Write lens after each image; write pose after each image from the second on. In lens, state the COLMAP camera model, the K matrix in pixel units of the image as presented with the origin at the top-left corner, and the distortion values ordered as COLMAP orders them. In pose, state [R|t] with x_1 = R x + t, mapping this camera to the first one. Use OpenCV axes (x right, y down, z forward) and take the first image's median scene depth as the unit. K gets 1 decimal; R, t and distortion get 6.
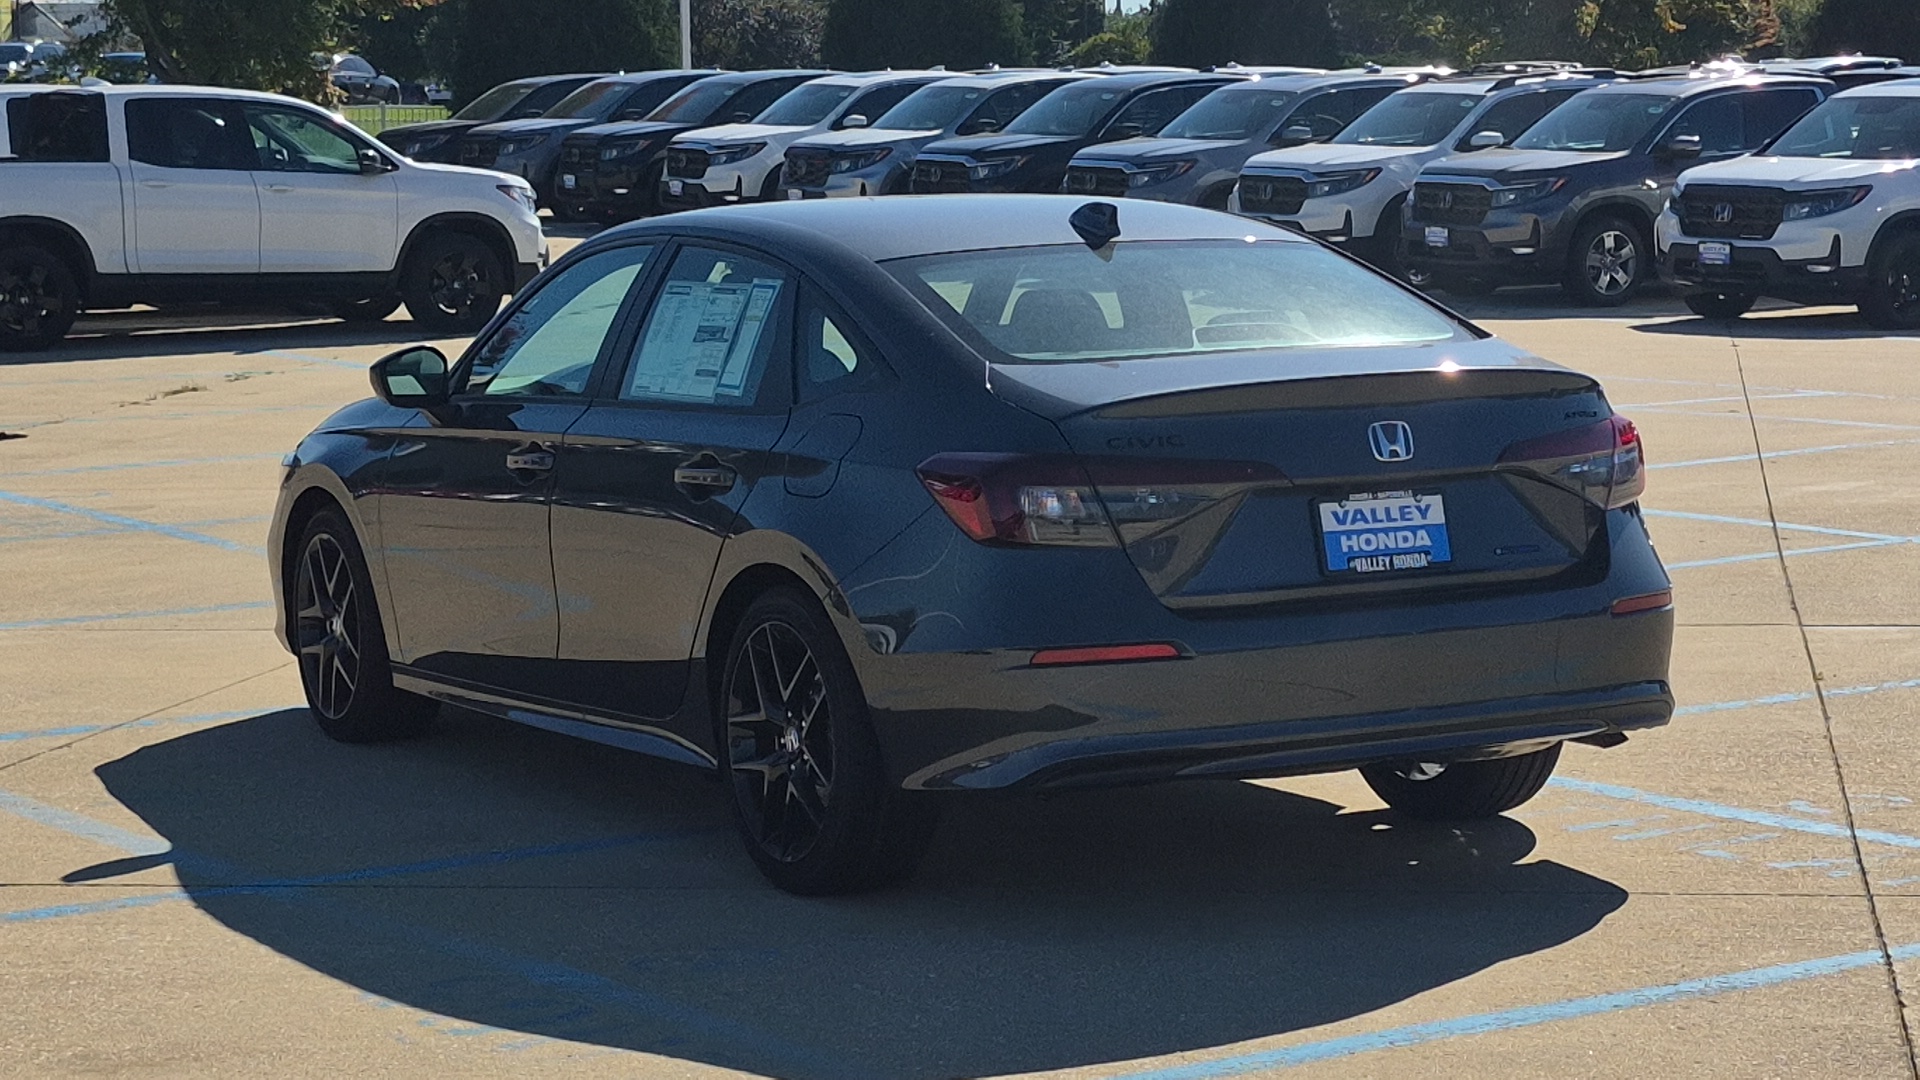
lens RADIAL K [[3883.5, 0, 959.5], [0, 3883.5, 540.3], [0, 0, 1]] dist [-0.071754, 0.000000]
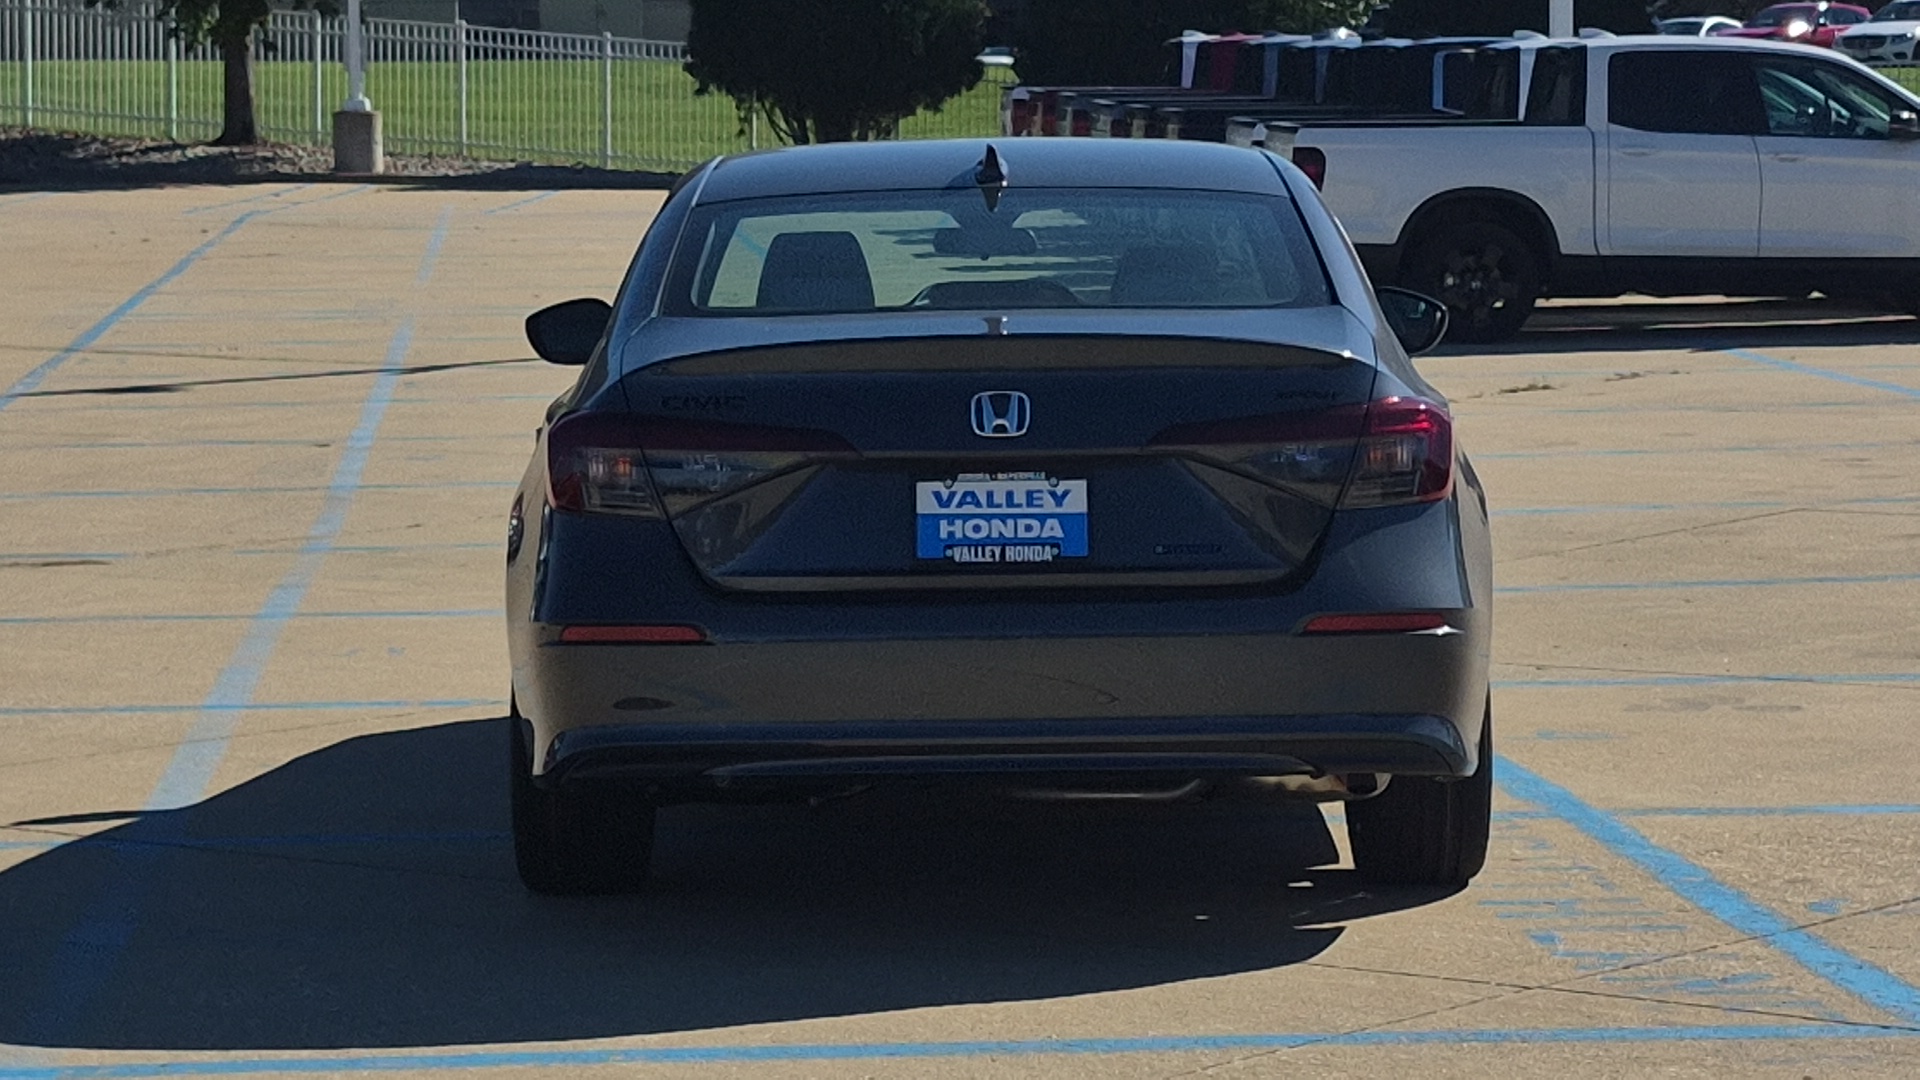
lens RADIAL K [[4604.1, 0, 959.4], [0, 4604.1, 546.2], [0, 0, 1]] dist [0.322145, 0.000000]
pose [[0.875005, 0.047050, -0.481823, 0.600151], [-0.052162, 0.998635, 0.002789, 0.001693], [0.481296, 0.022692, 0.876264, 0.088464]]
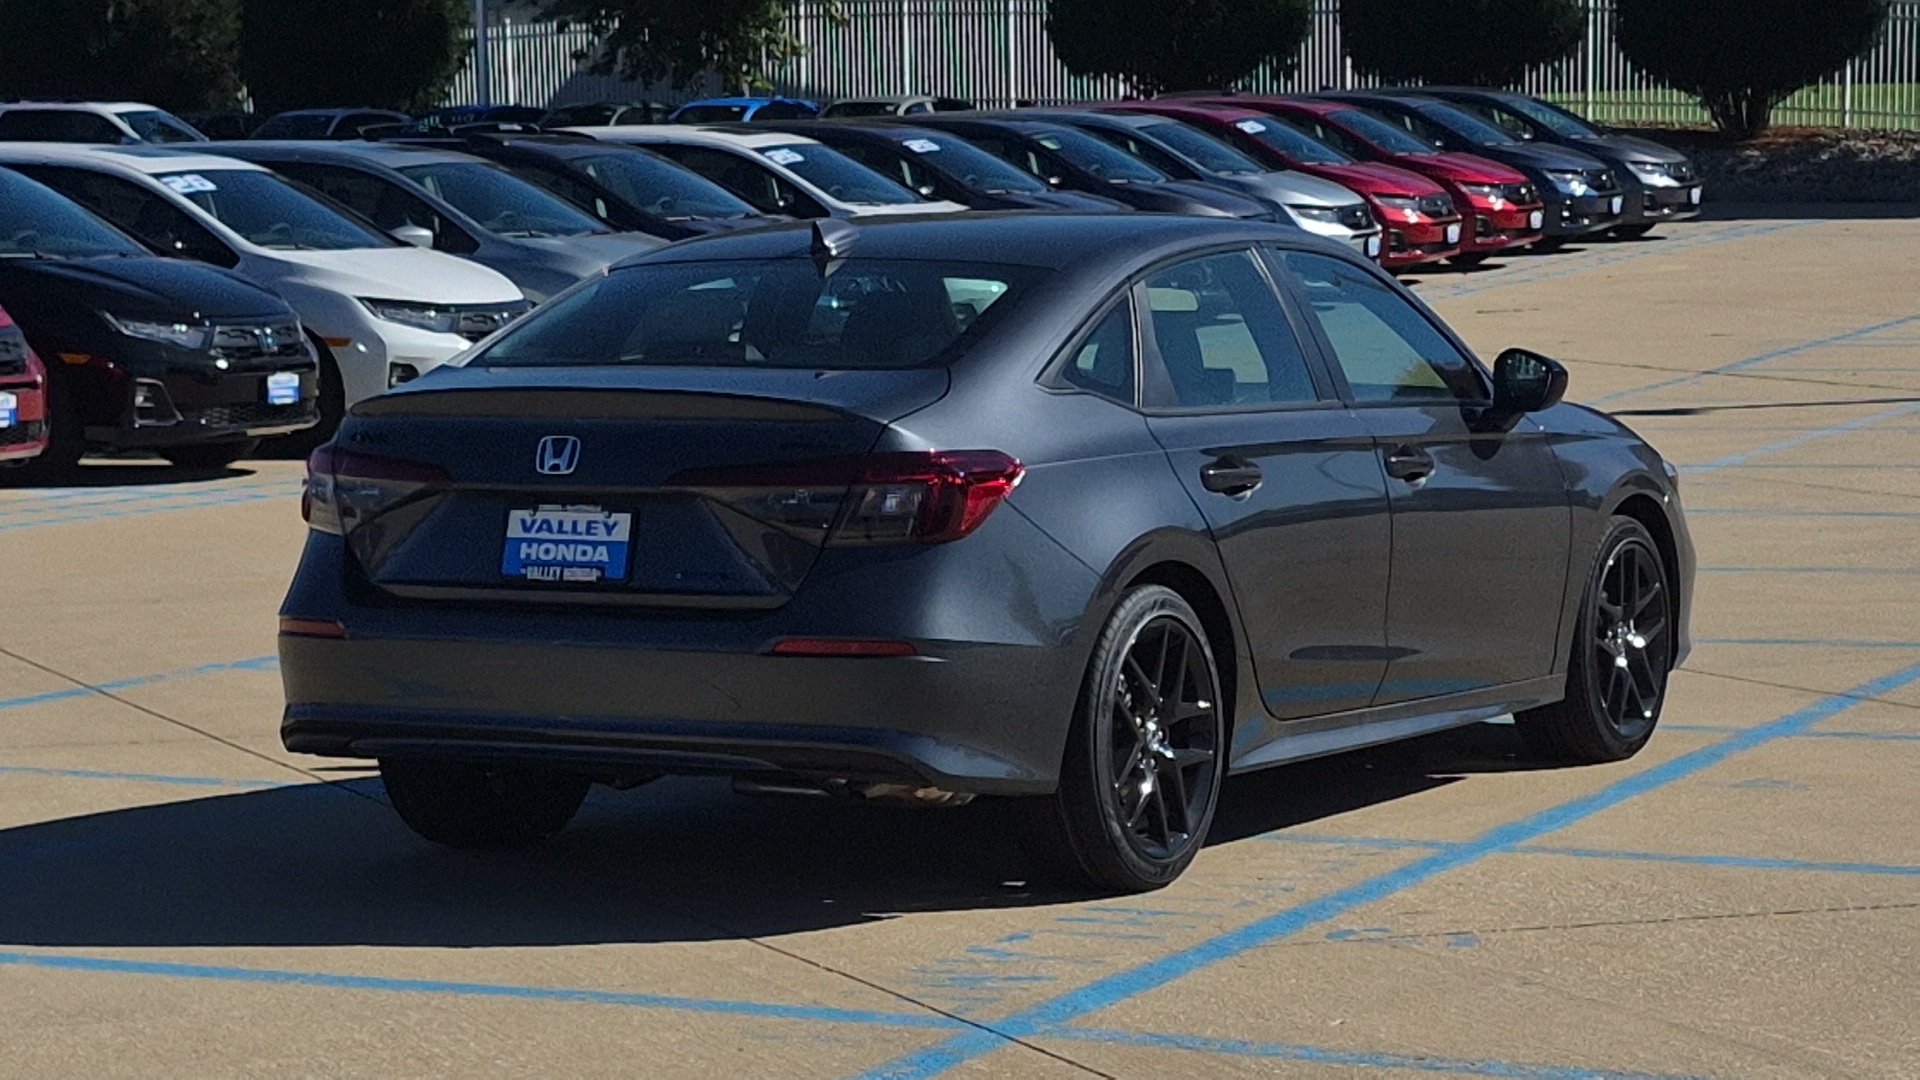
lens RADIAL K [[4604.1, 0, 961.2], [0, 4604.1, 533.8], [0, 0, 1]] dist [0.322145, 0.000000]
pose [[0.540536, 0.069886, -0.838413, 1.186670], [-0.086564, 0.995875, 0.027202, -0.046926], [0.836856, 0.057872, 0.544356, 0.423842]]
